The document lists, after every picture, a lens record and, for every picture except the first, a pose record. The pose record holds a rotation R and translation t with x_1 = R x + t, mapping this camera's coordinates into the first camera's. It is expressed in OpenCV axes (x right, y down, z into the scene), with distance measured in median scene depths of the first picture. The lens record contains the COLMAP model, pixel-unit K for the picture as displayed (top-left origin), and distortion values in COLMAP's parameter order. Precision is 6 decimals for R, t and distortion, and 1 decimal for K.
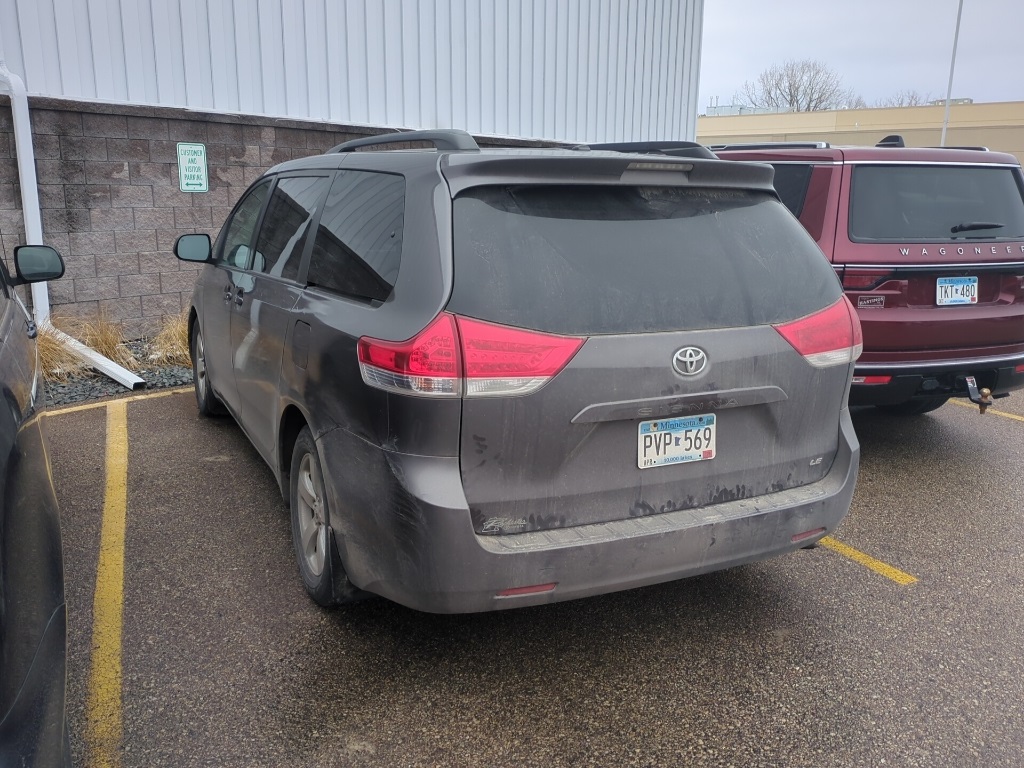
lens RADIAL K [[869.5, 0, 508.5], [0, 869.5, 381.3], [0, 0, 1]] dist [0.053786, -0.034778]
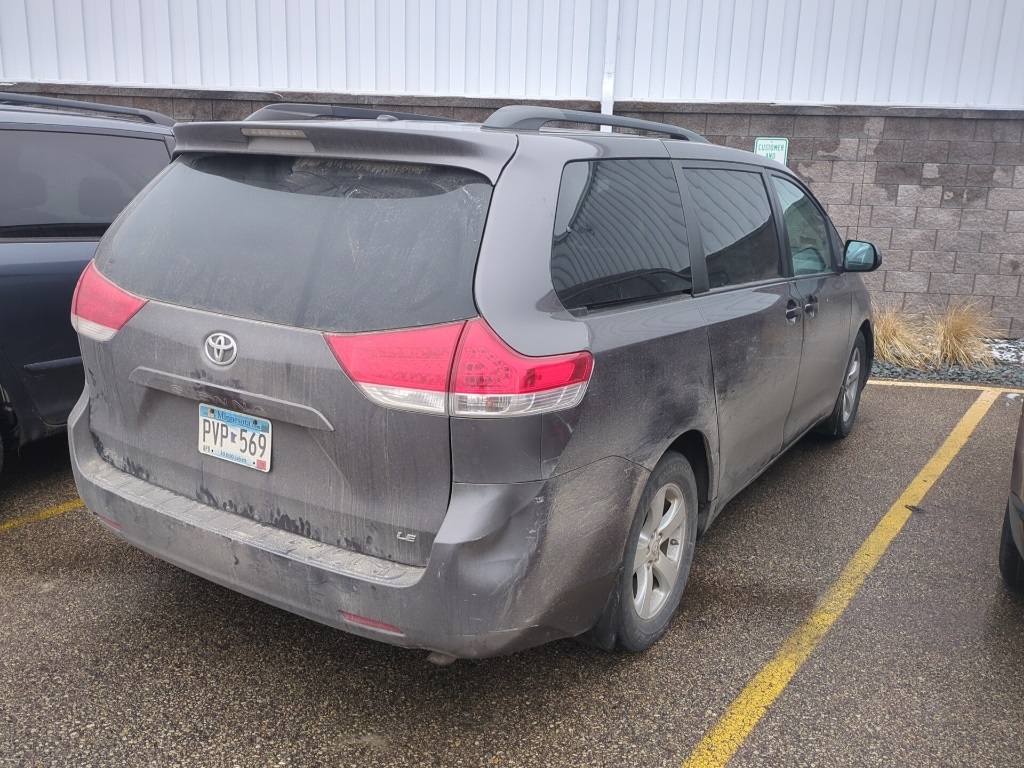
lens RADIAL K [[869.5, 0, 509.5], [0, 869.5, 385.4], [0, 0, 1]] dist [0.053786, -0.034778]
pose [[0.528805, 0.210273, -0.822284, 1.064468], [-0.212121, 0.970822, 0.111843, -0.143793], [0.821809, 0.115281, 0.557979, 0.713594]]
